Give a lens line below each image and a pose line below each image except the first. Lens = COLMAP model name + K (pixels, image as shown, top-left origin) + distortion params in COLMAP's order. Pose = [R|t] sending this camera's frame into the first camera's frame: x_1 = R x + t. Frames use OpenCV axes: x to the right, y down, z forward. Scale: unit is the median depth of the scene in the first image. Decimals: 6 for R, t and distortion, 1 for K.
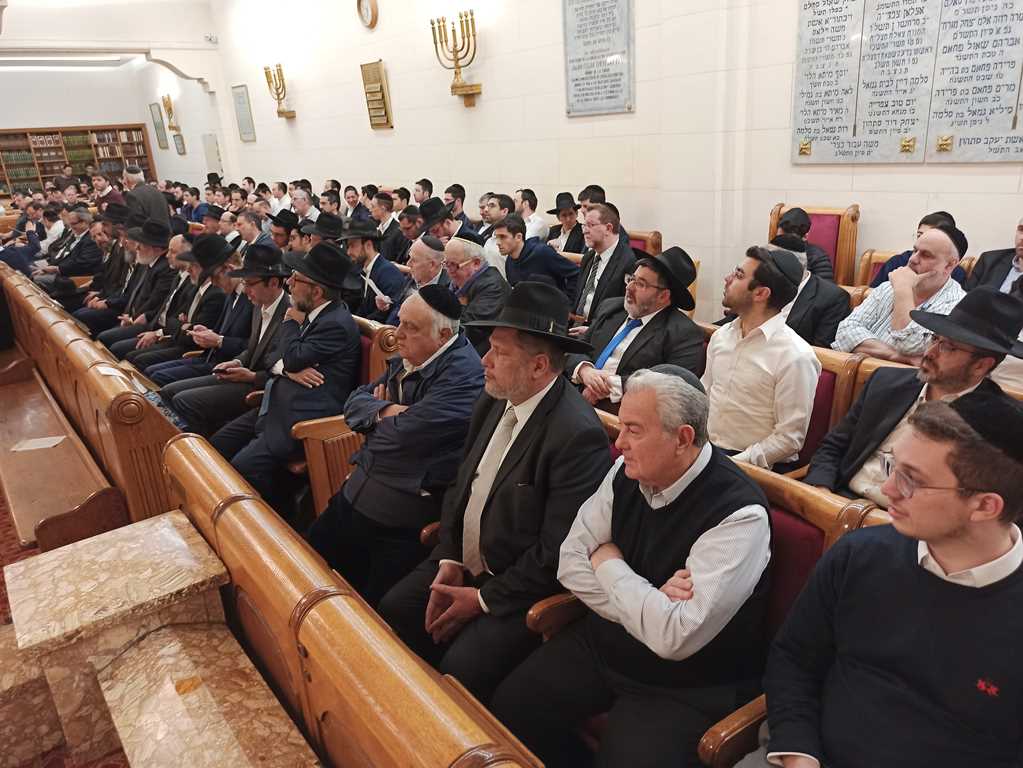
lens RADIAL K [[752.1, 0, 515.1], [0, 752.1, 387.6], [0, 0, 1]] dist [0.039791, -0.022222]
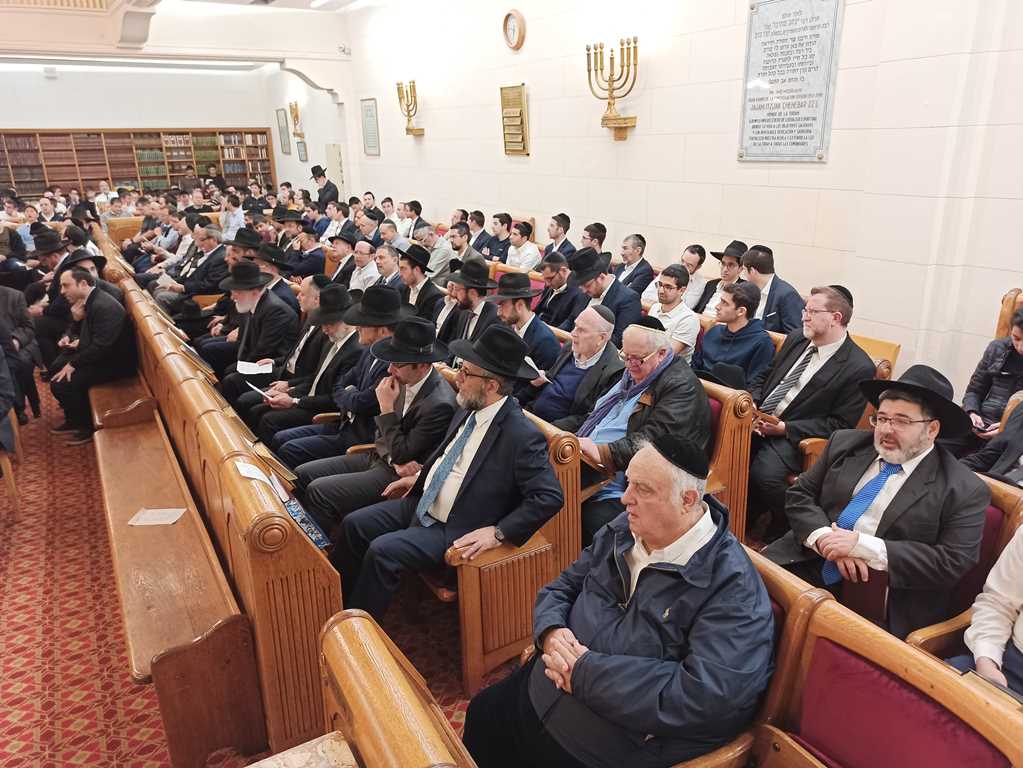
lens RADIAL K [[752.1, 0, 514.5], [0, 752.1, 385.8], [0, 0, 1]] dist [0.039791, -0.022222]
pose [[0.991026, 0.082357, -0.105286, -0.105081], [-0.083482, 0.996489, -0.006308, -0.092163], [0.104396, 0.015041, 0.994422, 0.124783]]
